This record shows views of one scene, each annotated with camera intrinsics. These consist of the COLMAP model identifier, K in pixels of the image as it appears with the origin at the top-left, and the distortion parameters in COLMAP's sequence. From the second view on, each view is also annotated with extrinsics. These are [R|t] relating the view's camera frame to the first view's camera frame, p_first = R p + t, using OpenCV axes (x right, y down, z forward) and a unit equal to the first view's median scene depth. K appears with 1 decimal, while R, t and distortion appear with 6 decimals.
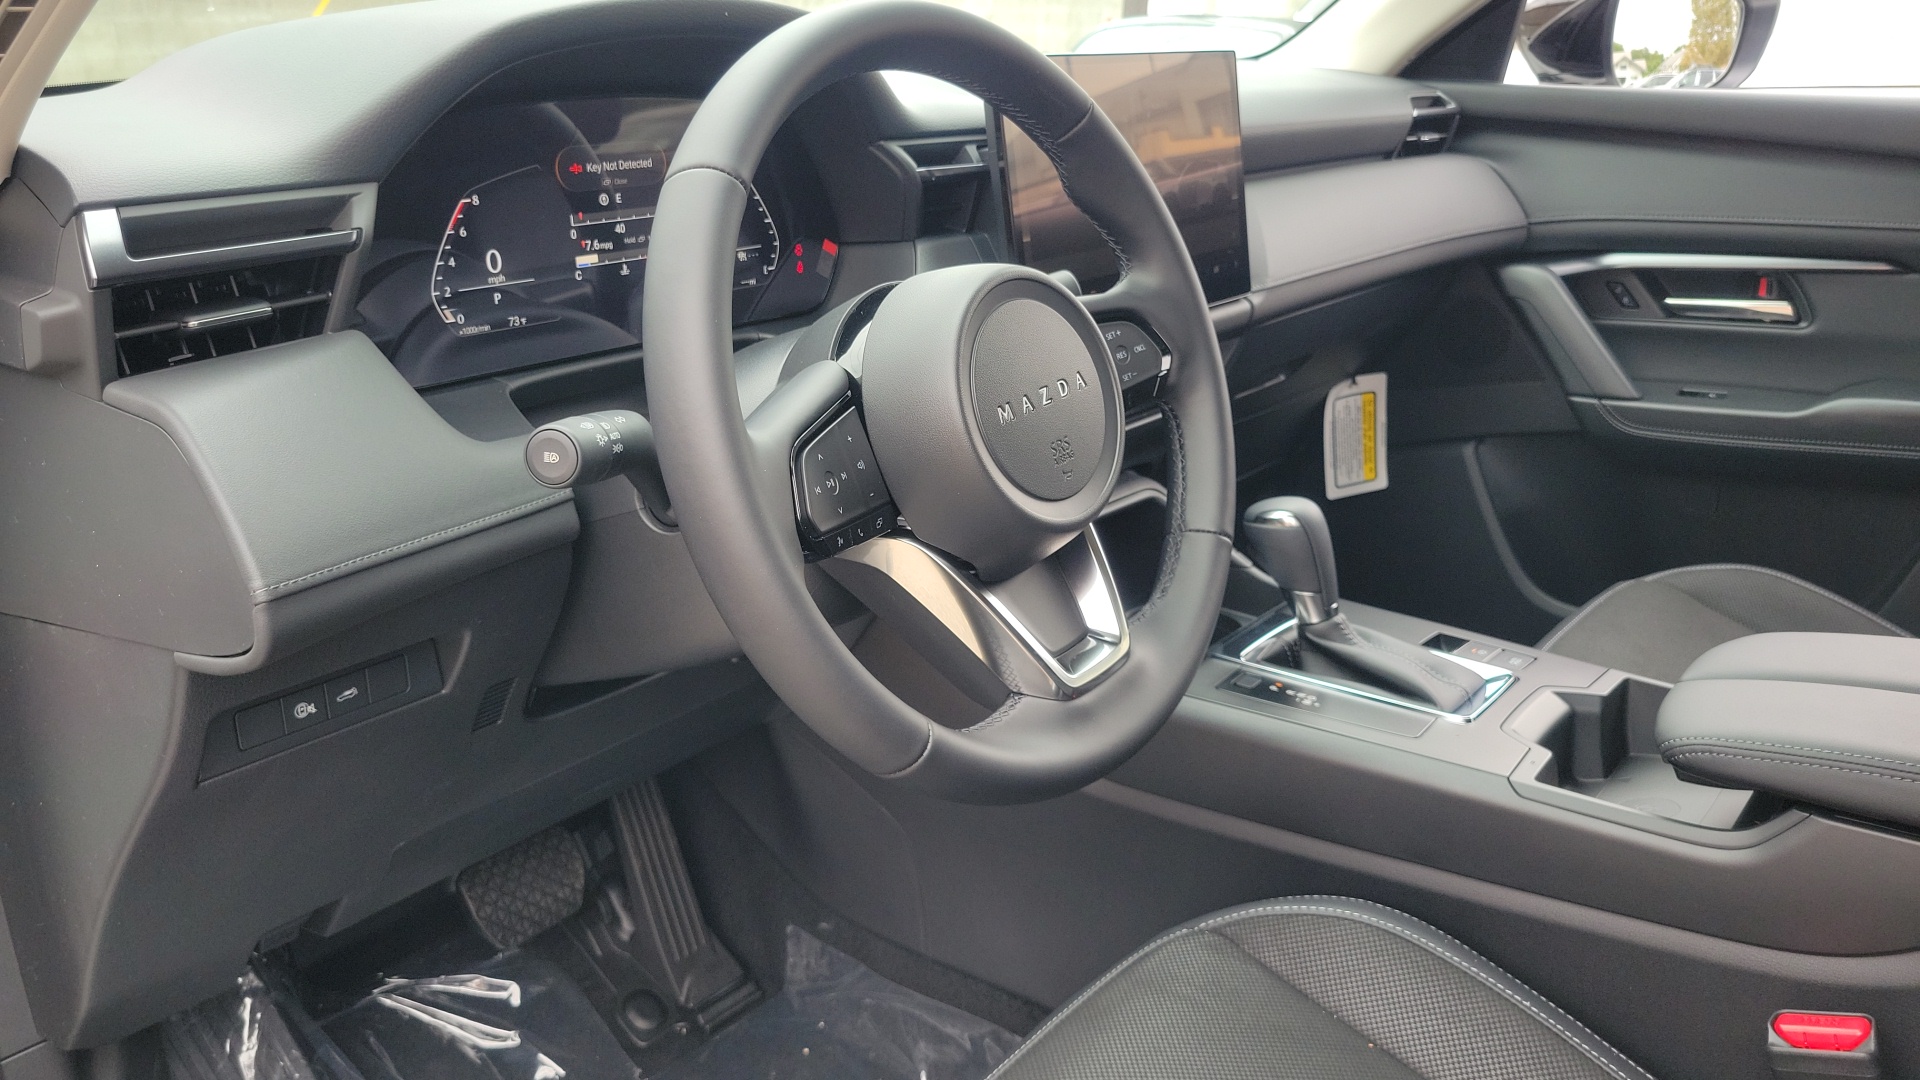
lens RADIAL K [[1451.0, 0, 971.3], [0, 1451.0, 545.7], [0, 0, 1]] dist [0.032522, -0.029471]
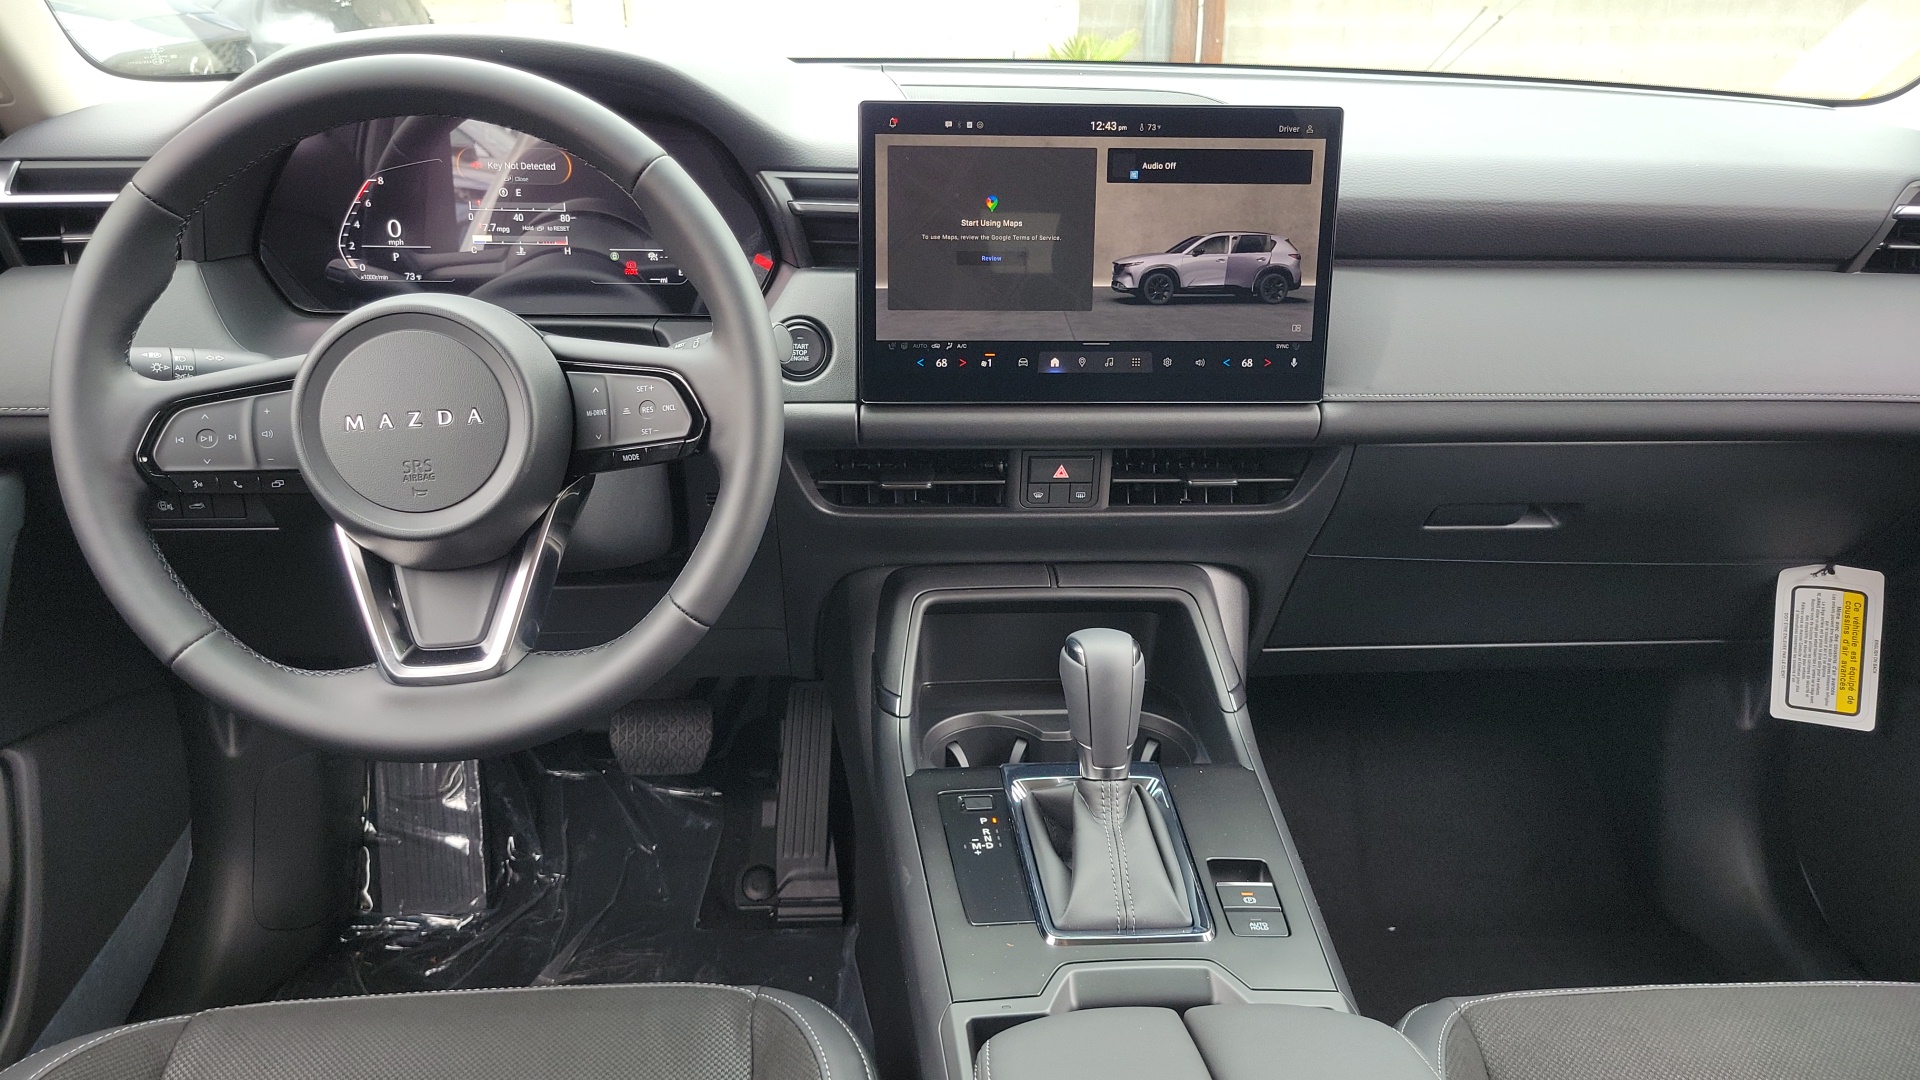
lens RADIAL K [[1451.0, 0, 968.8], [0, 1451.0, 536.4], [0, 0, 1]] dist [0.032522, -0.029471]
pose [[0.683066, 0.294186, -0.668487, 0.907889], [-0.268520, 0.952340, 0.144728, -0.241259], [0.679204, 0.080643, 0.729506, 0.389716]]
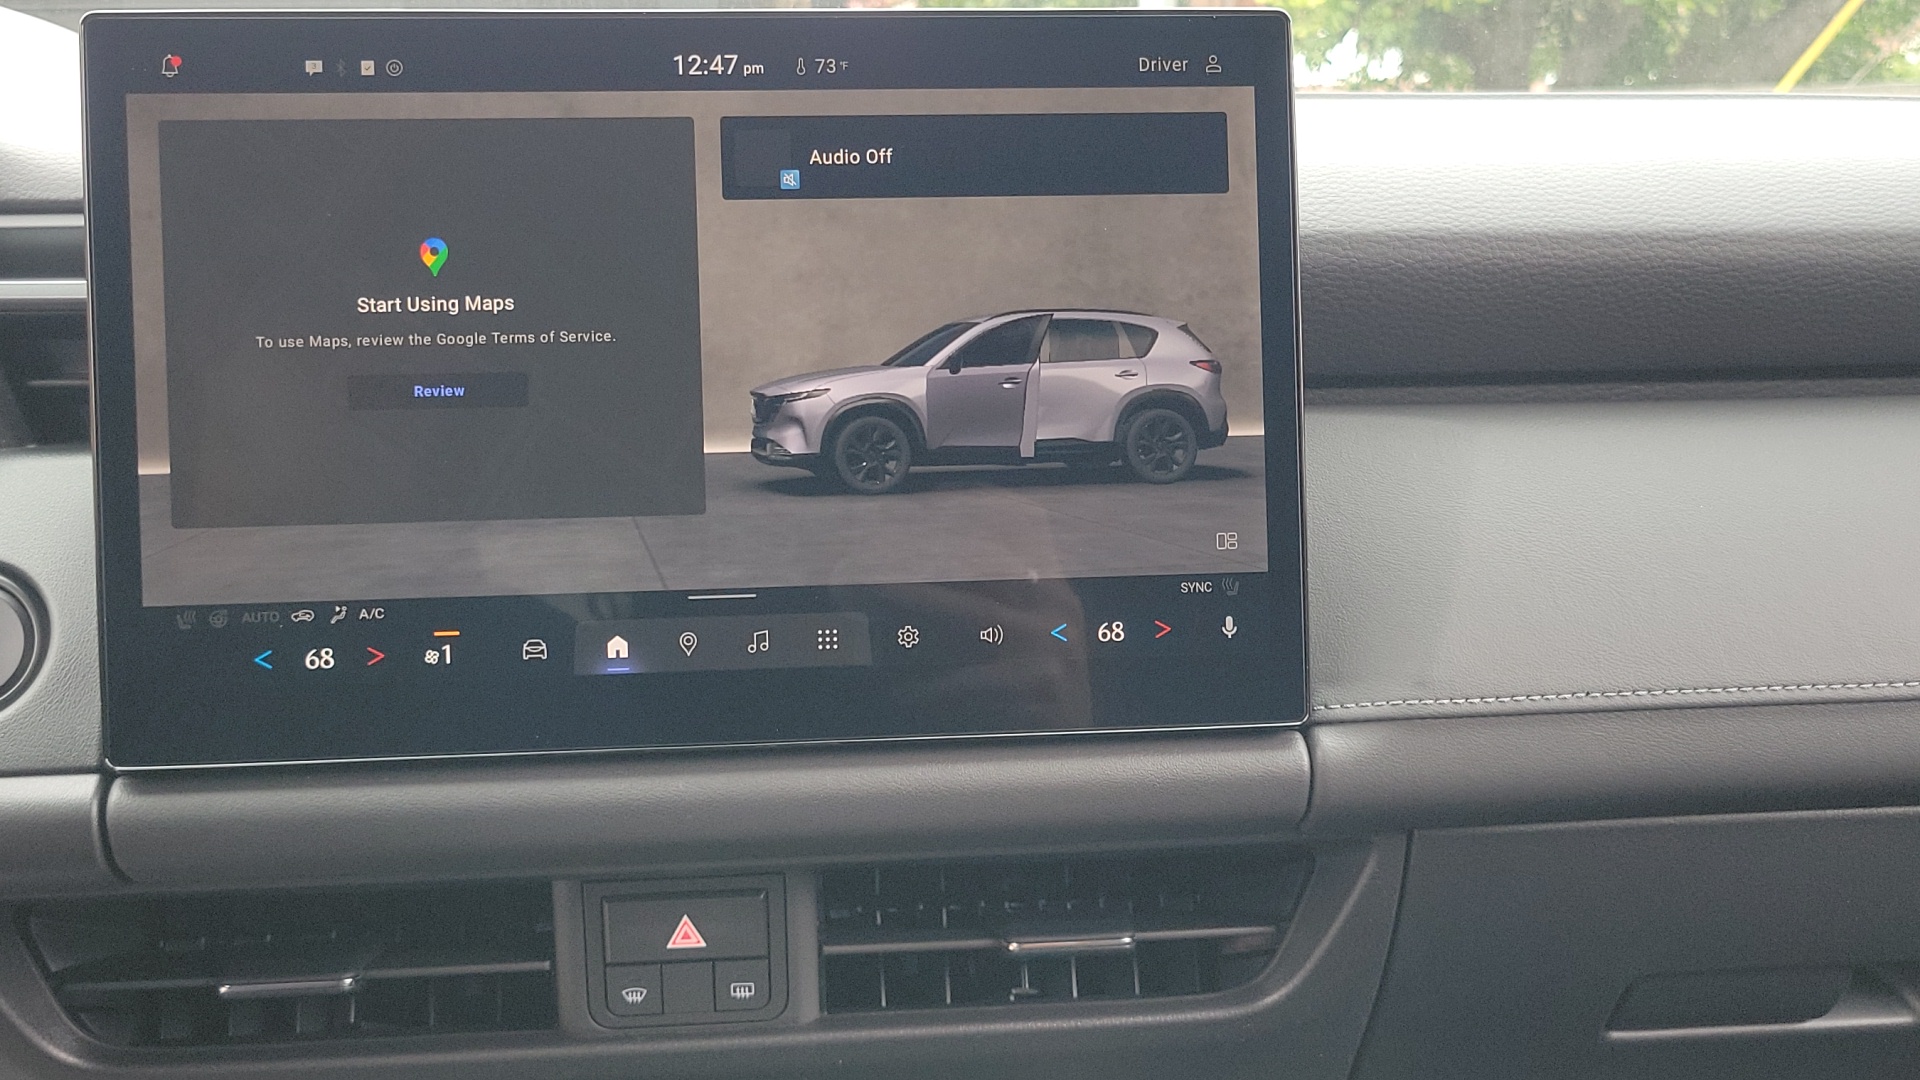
lens RADIAL K [[2106.3, 0, 1016.4], [0, 2106.3, 592.3], [0, 0, 1]] dist [0.029678, 0.000000]
pose [[0.703711, 0.106936, -0.702393, 0.688446], [-0.227326, 0.970528, -0.079994, -0.216283], [0.673138, 0.215964, 0.707280, 0.885713]]
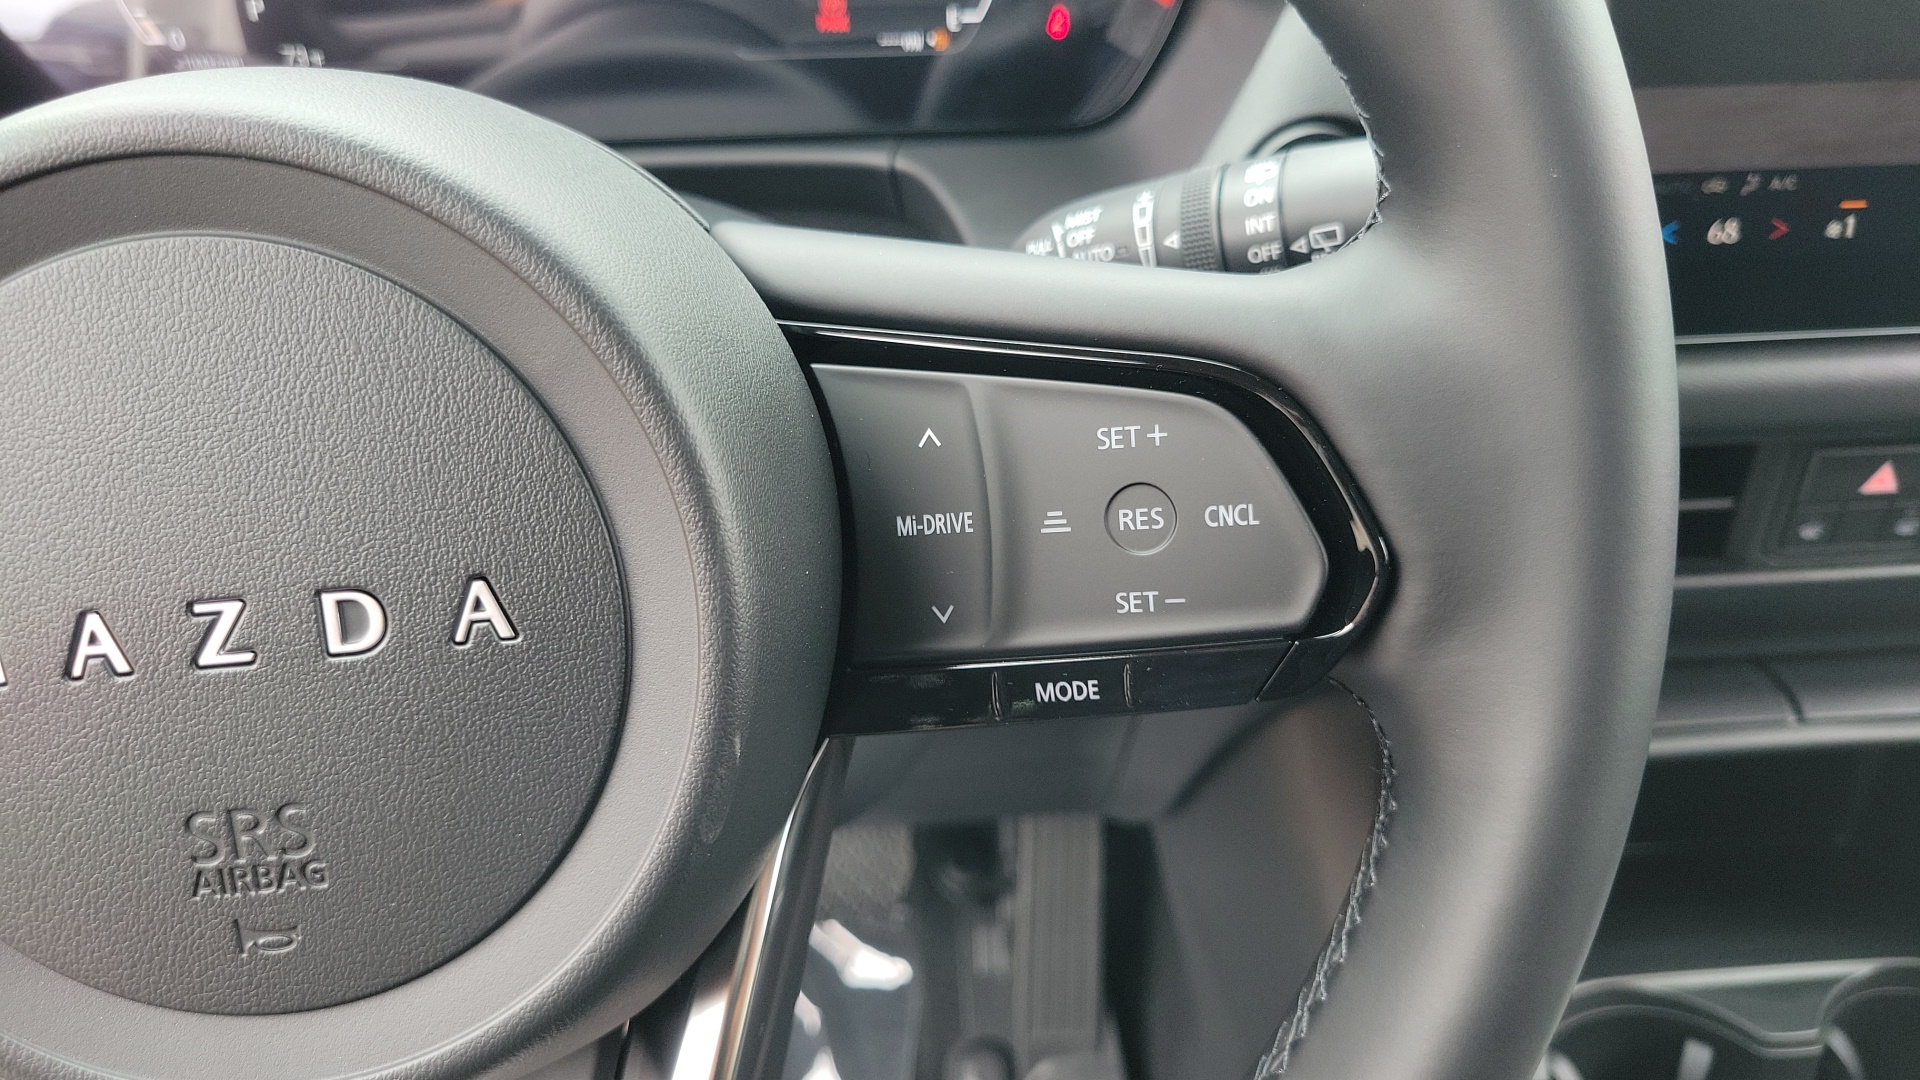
lens RADIAL K [[1451.0, 0, 960.4], [0, 1451.0, 520.6], [0, 0, 1]] dist [0.032522, -0.029471]
pose [[0.684434, 0.347085, -0.641157, 0.230897], [-0.235397, 0.937515, 0.256230, -0.177362], [0.690028, -0.024446, 0.723370, 0.740053]]
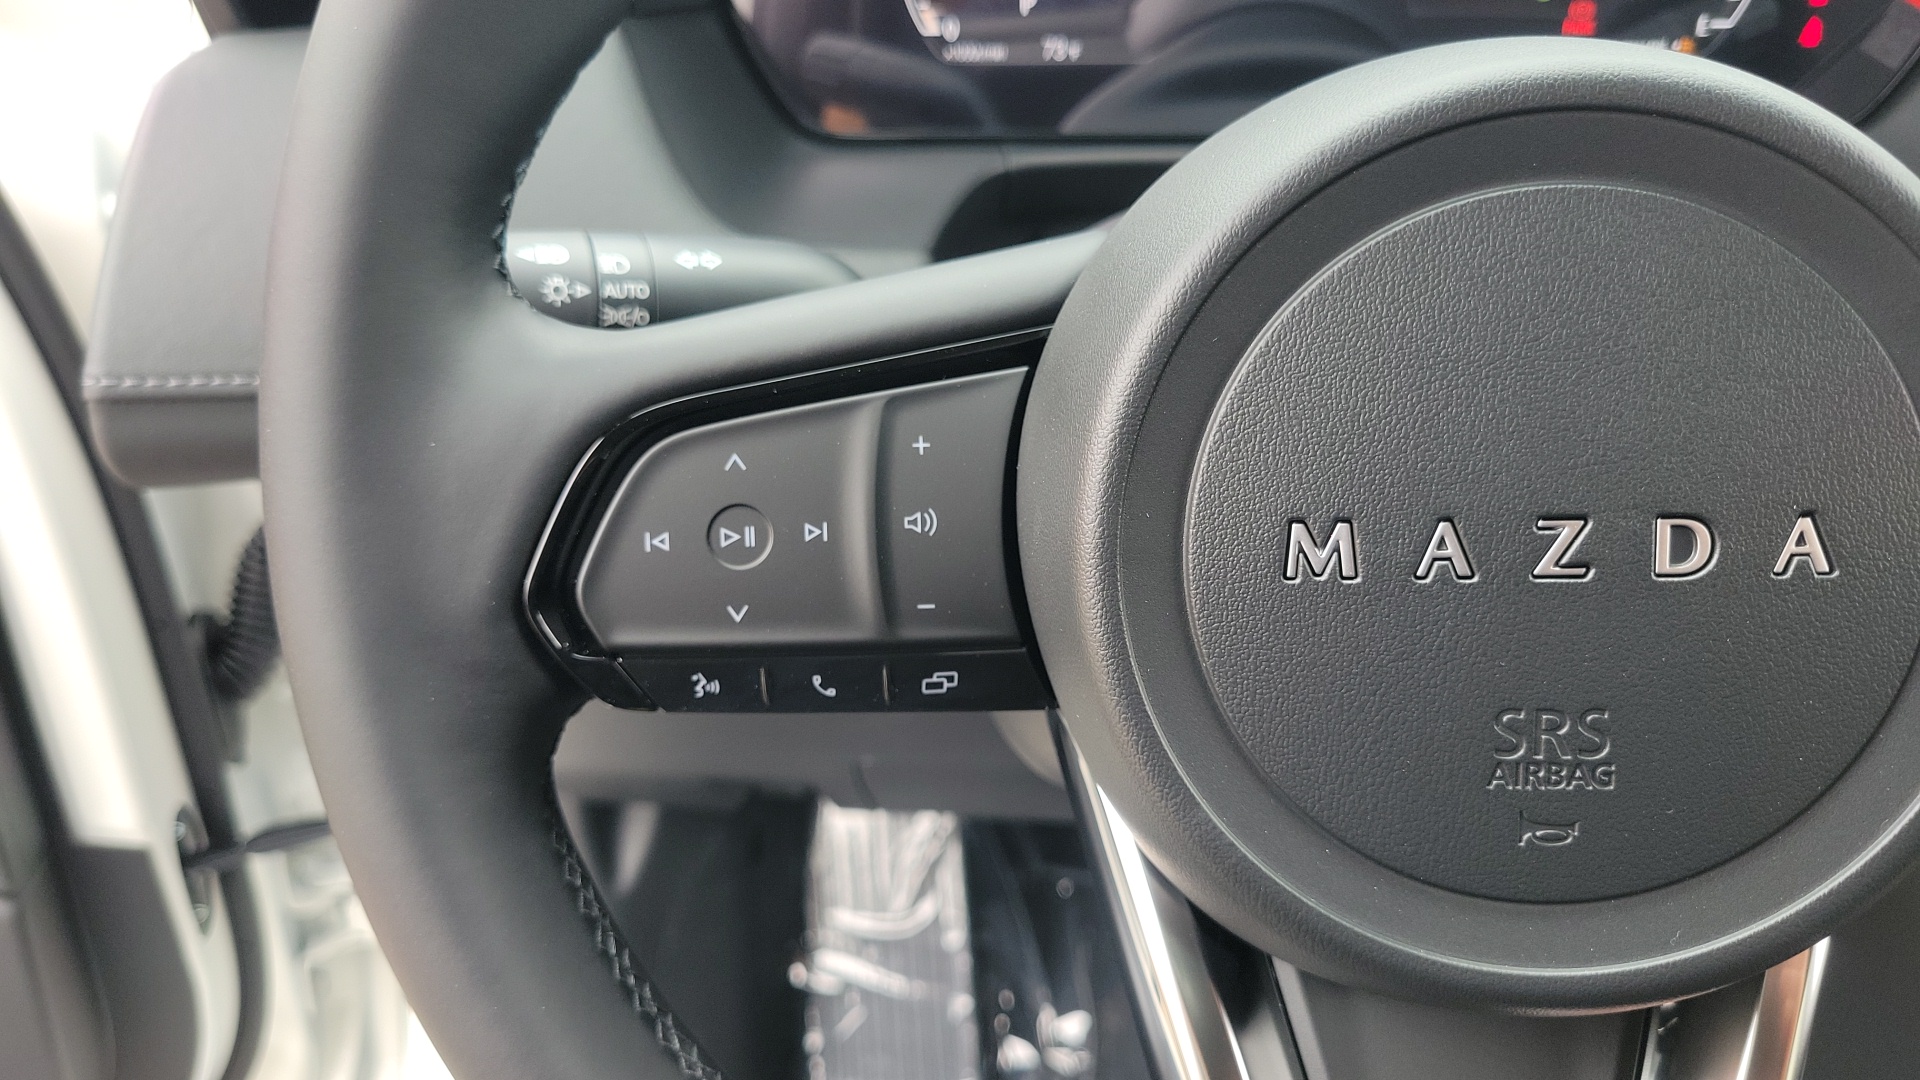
lens RADIAL K [[1451.0, 0, 960.8], [0, 1451.0, 546.1], [0, 0, 1]] dist [0.032522, -0.029471]
pose [[0.548920, 0.390713, -0.738939, 0.147595], [-0.259683, 0.919999, 0.293542, -0.126731], [0.794513, 0.030759, 0.606467, 0.603482]]
